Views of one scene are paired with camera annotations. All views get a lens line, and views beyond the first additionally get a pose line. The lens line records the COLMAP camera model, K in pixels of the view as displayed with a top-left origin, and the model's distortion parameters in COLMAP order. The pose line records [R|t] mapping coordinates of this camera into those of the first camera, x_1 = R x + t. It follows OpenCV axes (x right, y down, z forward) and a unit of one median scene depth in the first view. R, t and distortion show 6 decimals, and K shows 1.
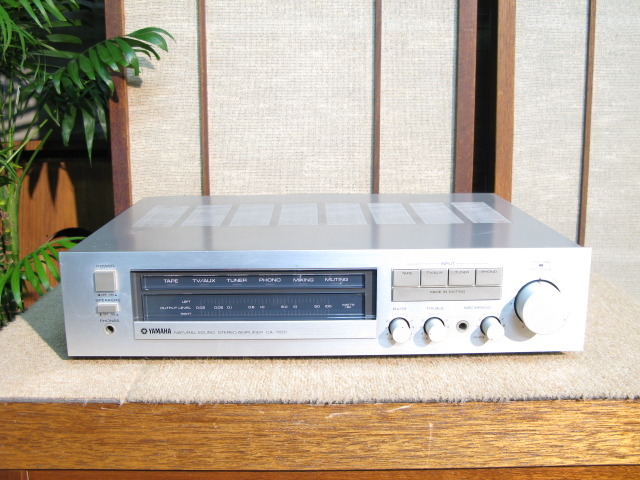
lens RADIAL K [[710.5, 0, 323.7], [0, 710.5, 238.3], [0, 0, 1]] dist [-0.129737, 0.000000]
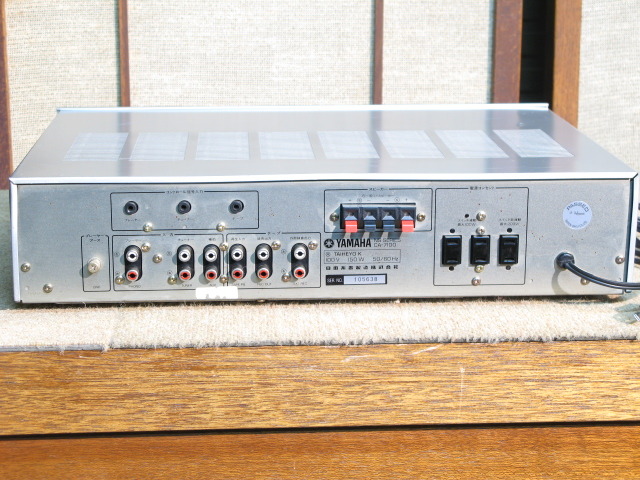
lens RADIAL K [[1390.1, 0, 318.0], [0, 1390.1, 243.2], [0, 0, 1]] dist [0.033389, 0.000000]
pose [[0.998671, -0.009495, 0.050660, -0.110436], [0.007873, 0.999453, 0.032106, 0.051955], [-0.050937, -0.031664, 0.998200, -0.700352]]
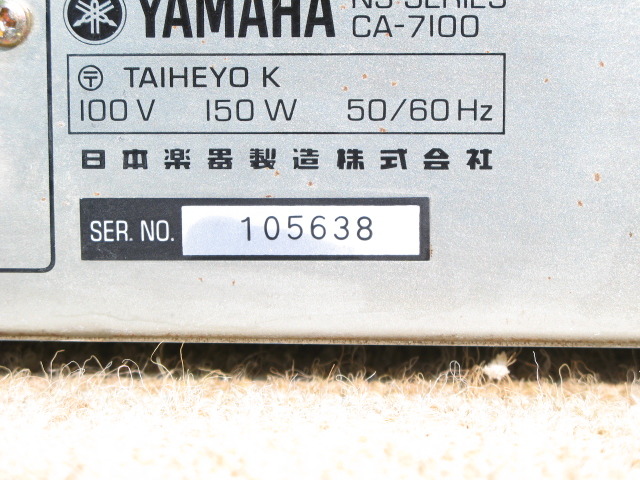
lens RADIAL K [[1848.2, 0, 318.8], [0, 1848.2, 239.2], [0, 0, 1]] dist [0.005946, 0.000000]
pose [[0.997883, 0.010055, -0.064246, 0.070645], [-0.014857, 0.997096, -0.074697, 0.189768], [0.063308, 0.075493, 0.995135, 0.668028]]
